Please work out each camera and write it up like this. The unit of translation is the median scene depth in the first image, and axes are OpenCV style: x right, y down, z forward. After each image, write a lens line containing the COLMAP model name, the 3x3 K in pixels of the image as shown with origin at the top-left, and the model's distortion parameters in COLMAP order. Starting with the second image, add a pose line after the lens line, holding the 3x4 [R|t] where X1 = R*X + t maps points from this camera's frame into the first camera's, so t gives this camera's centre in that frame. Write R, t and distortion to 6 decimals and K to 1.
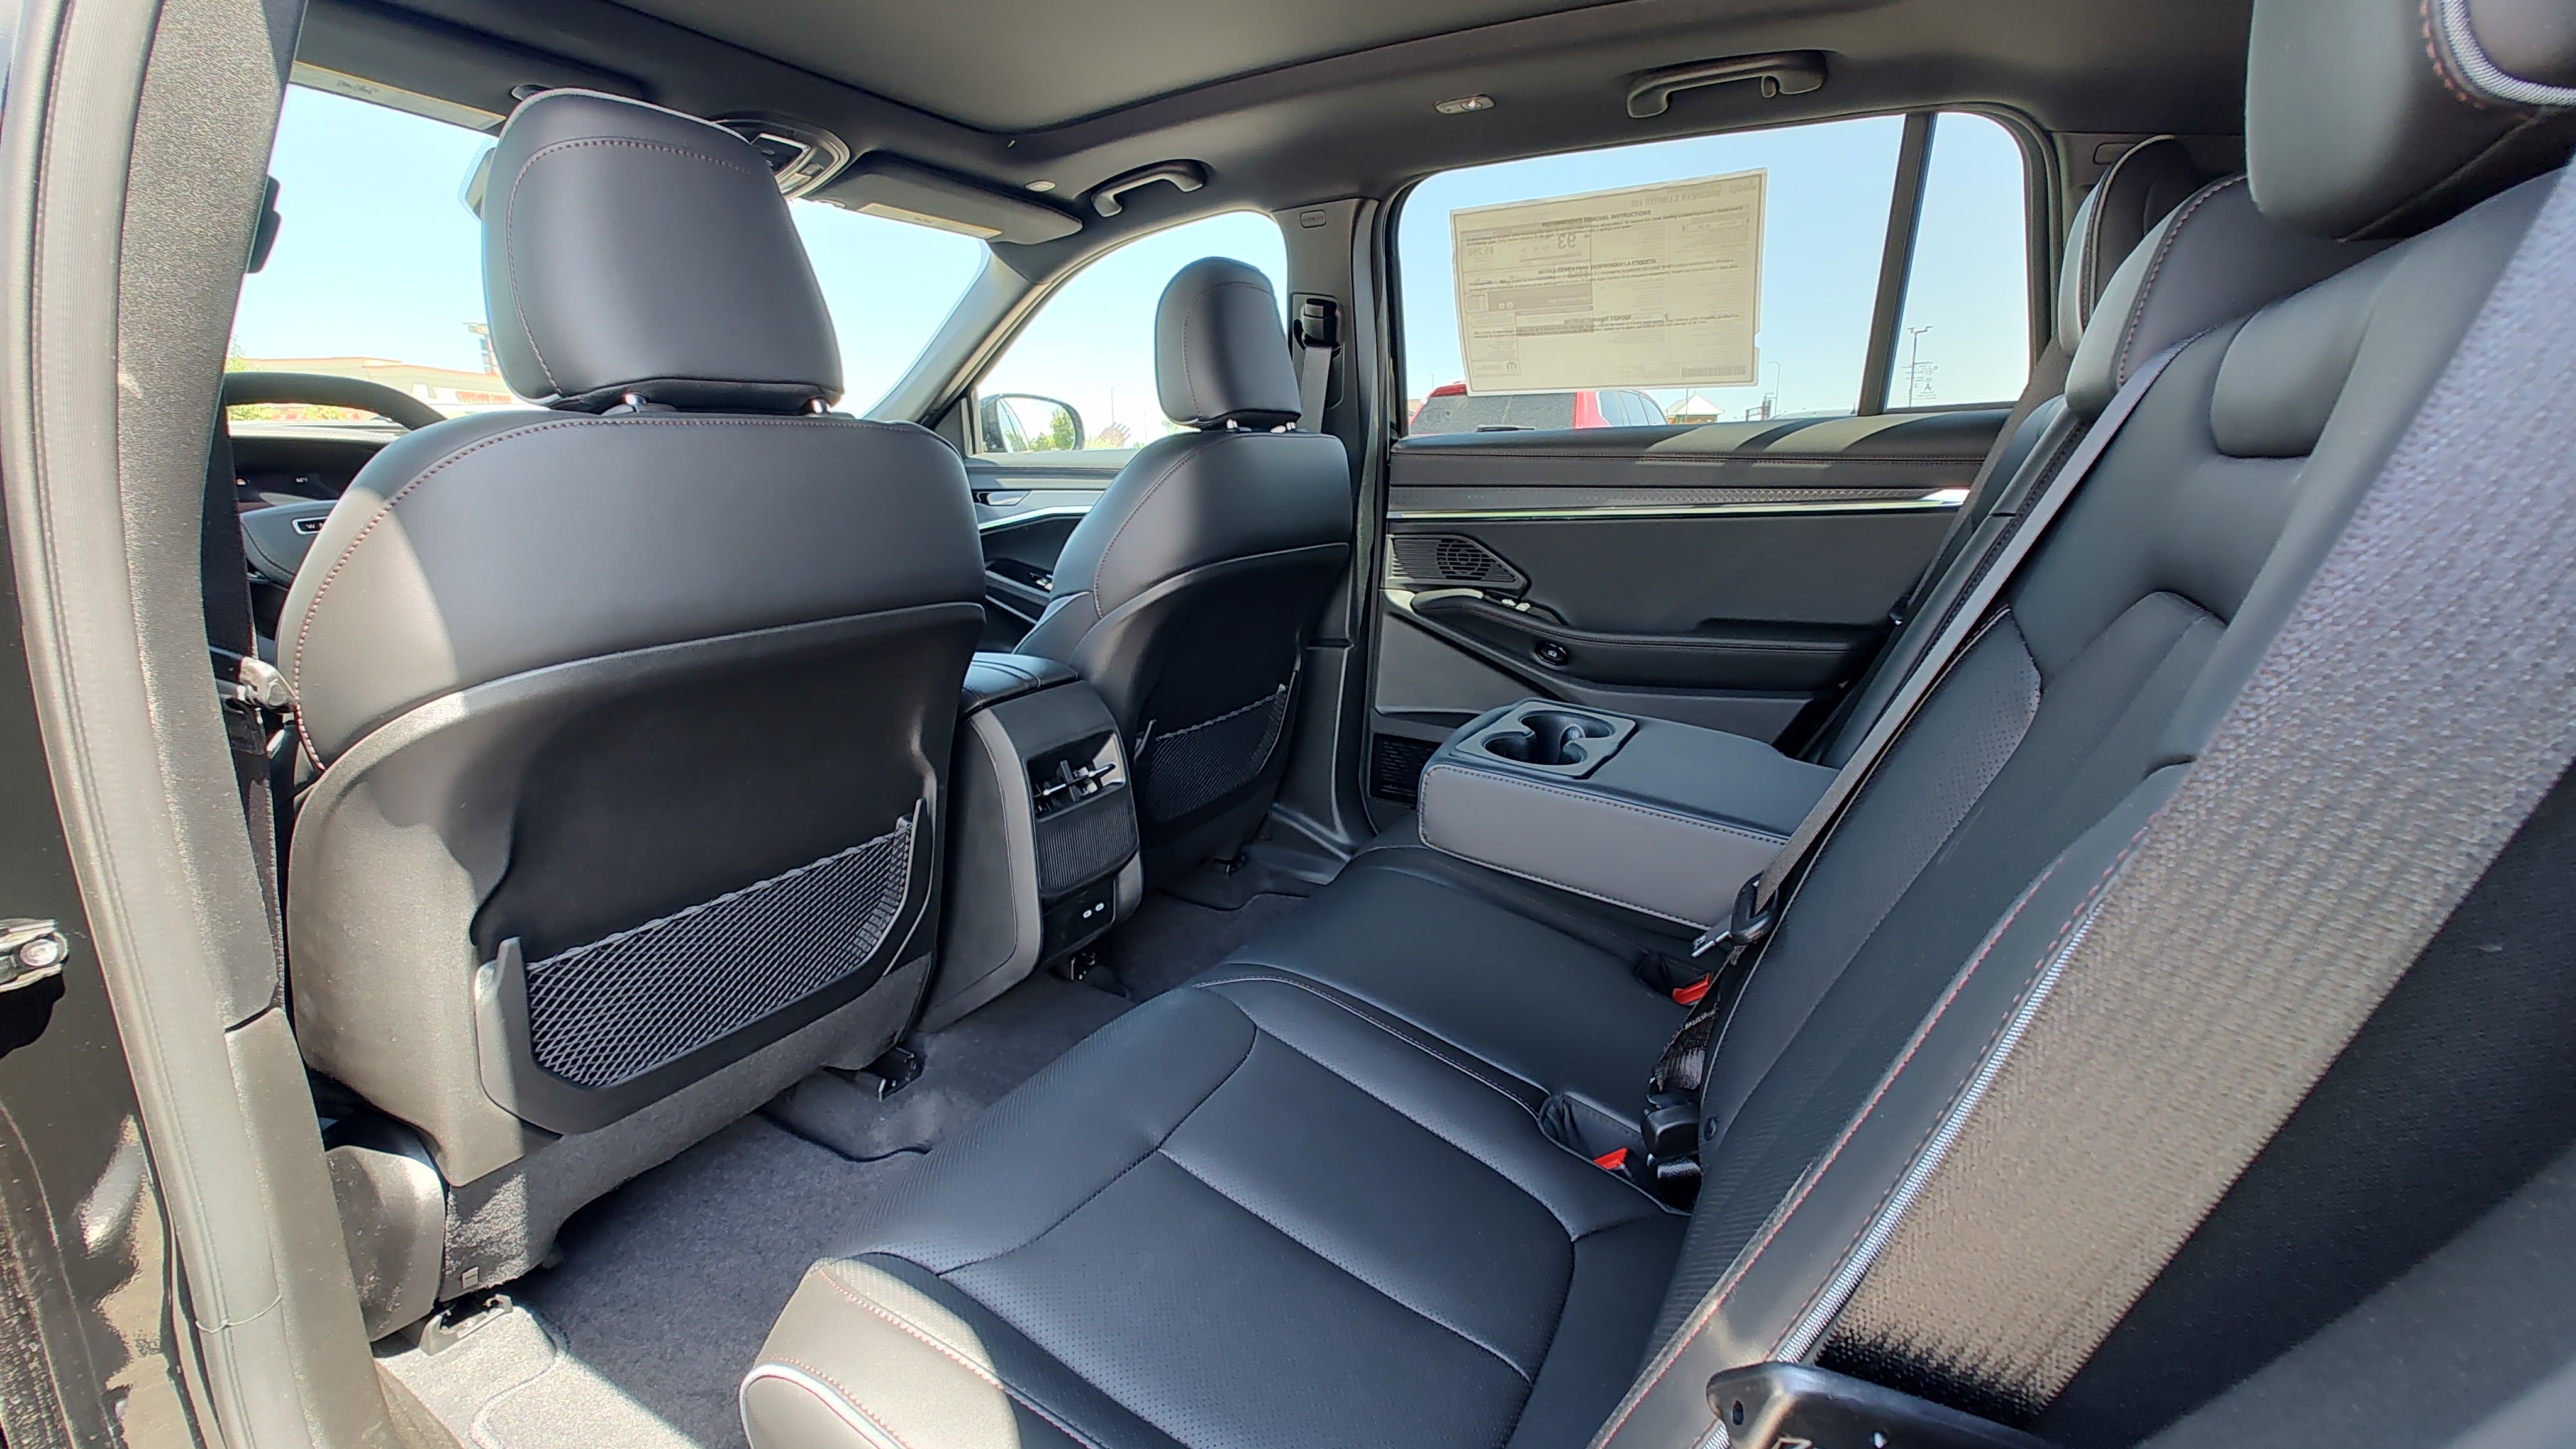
lens RADIAL K [[1089.9, 0, 1279.8], [0, 1089.9, 723.0], [0, 0, 1]] dist [0.006245, 0.000352]
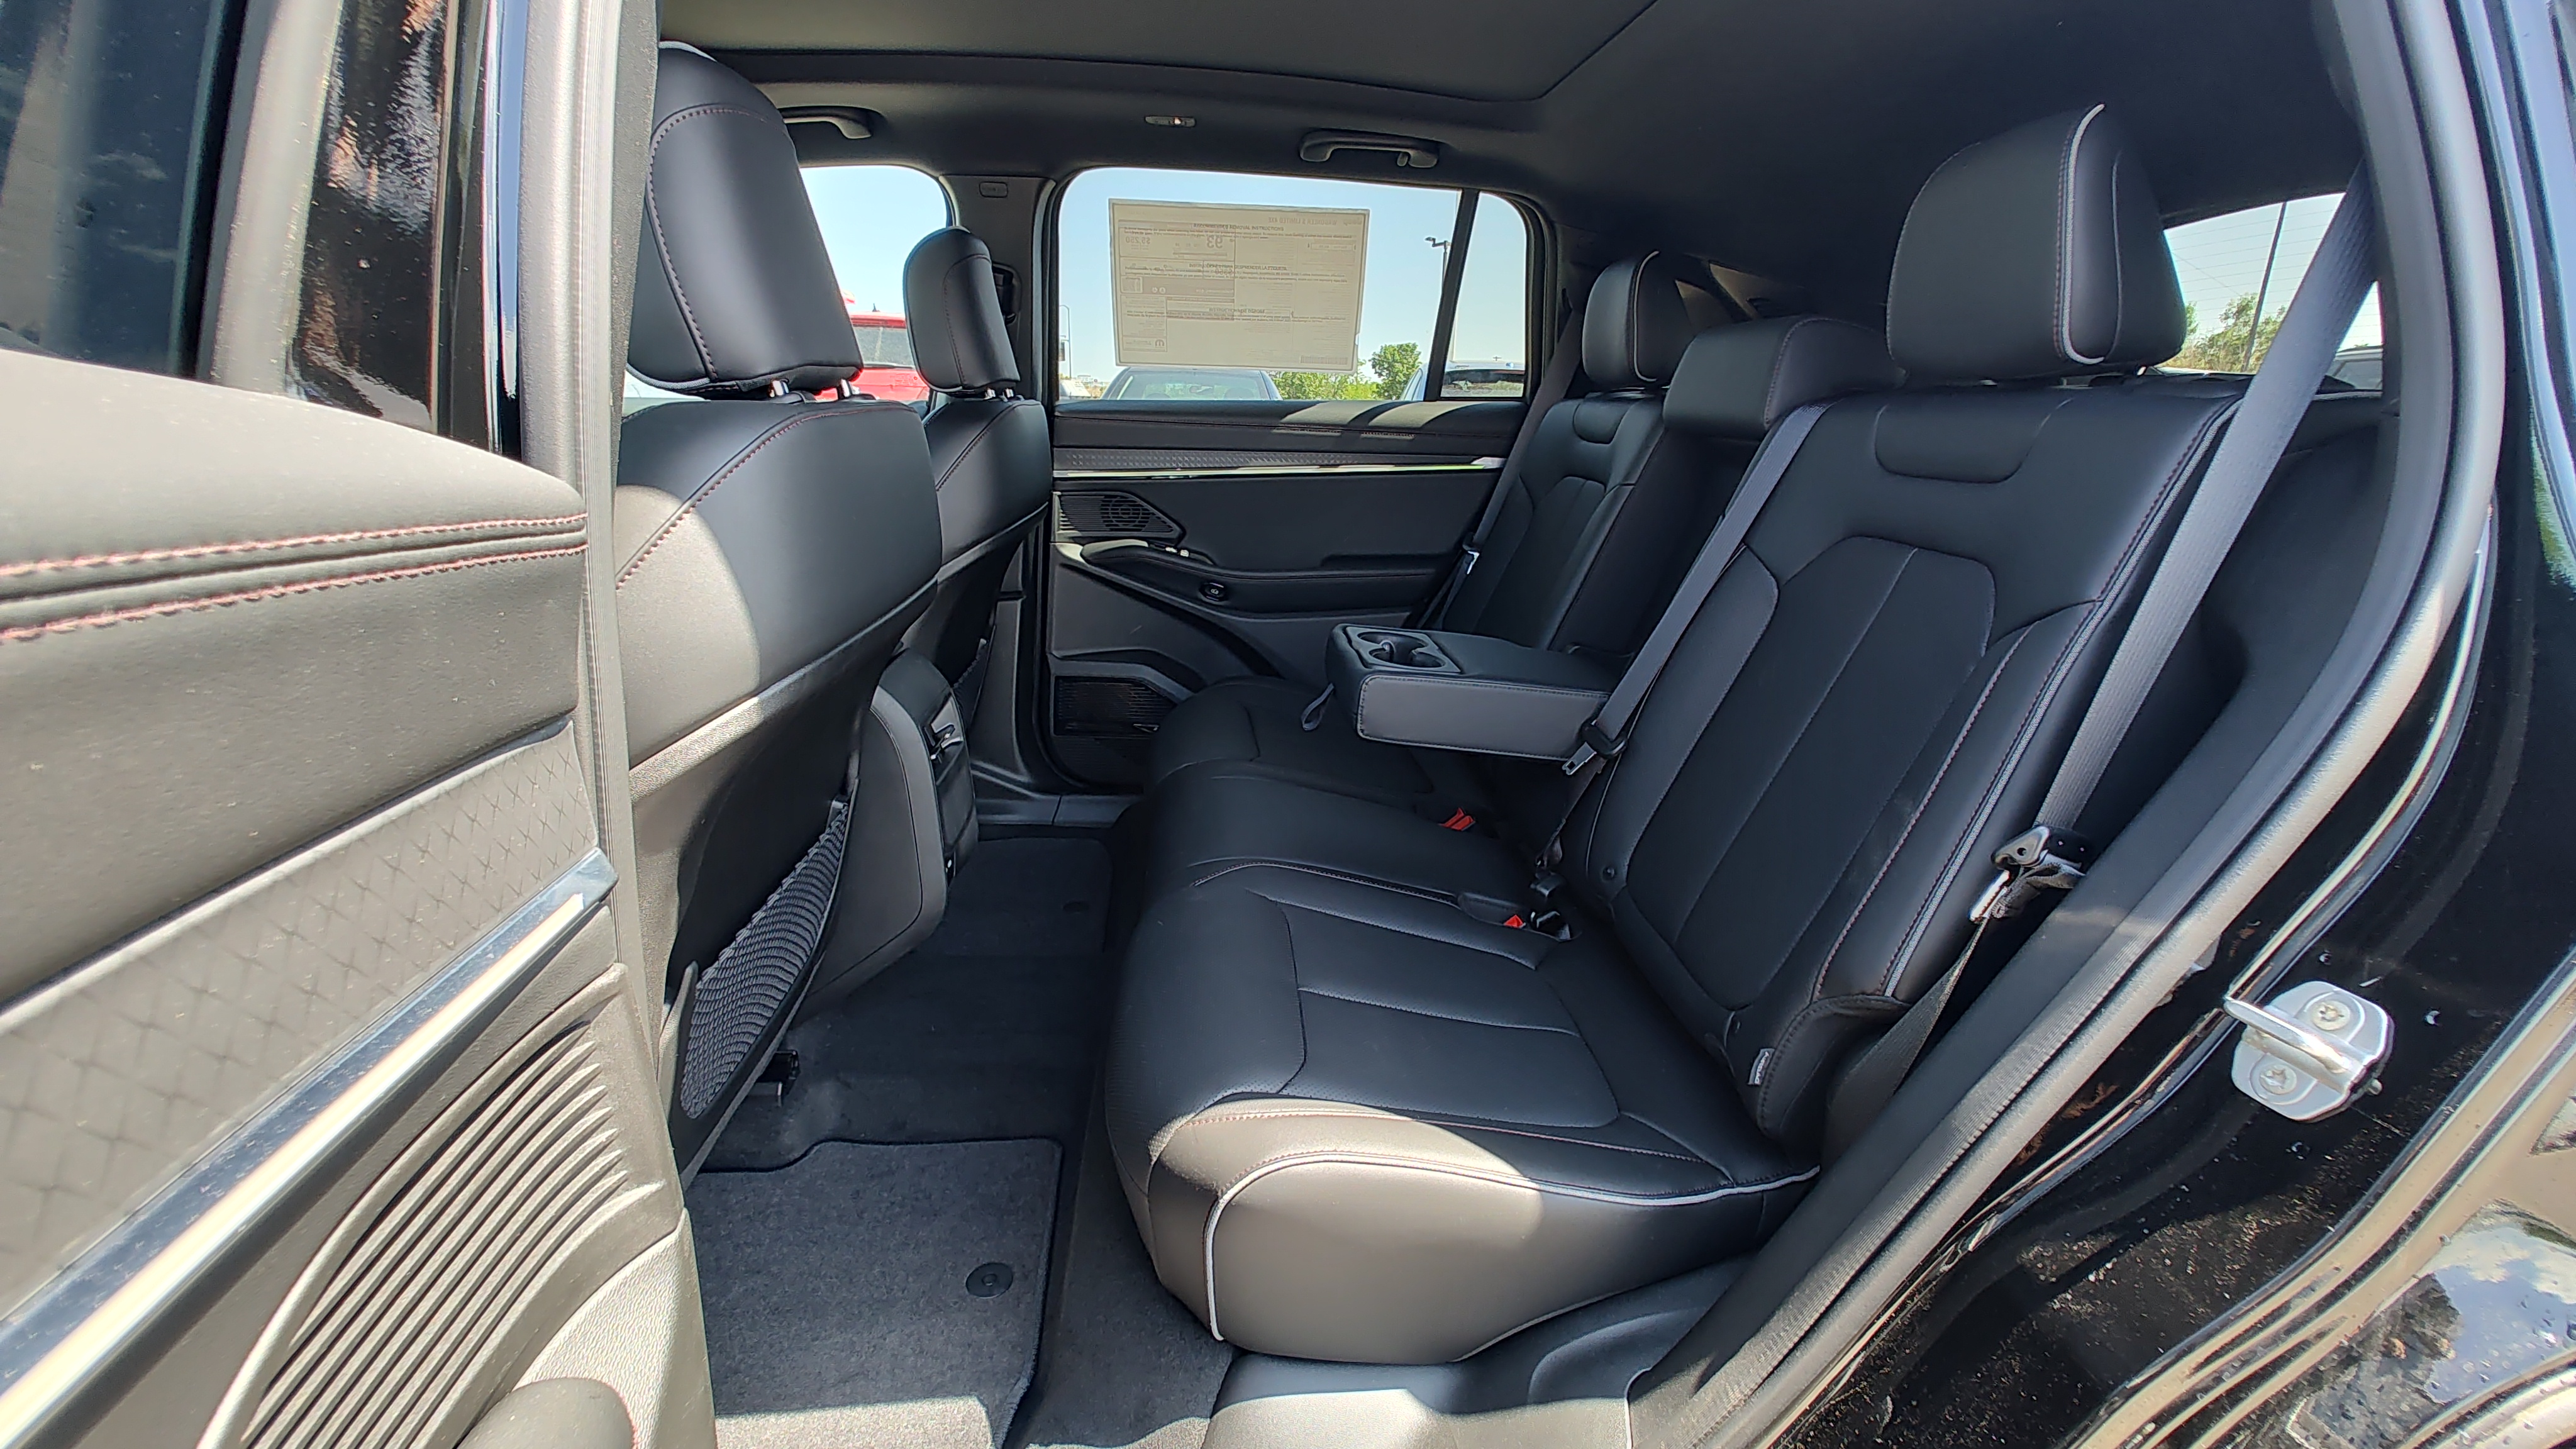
lens RADIAL K [[1081.8, 0, 1288.0], [0, 1081.8, 724.5], [0, 0, 1]] dist [0.030730, 0.000148]
pose [[0.820537, -0.138095, 0.554662, -0.381430], [0.106360, 0.990317, 0.089218, -0.017010], [-0.561611, -0.014213, 0.827279, -0.031958]]
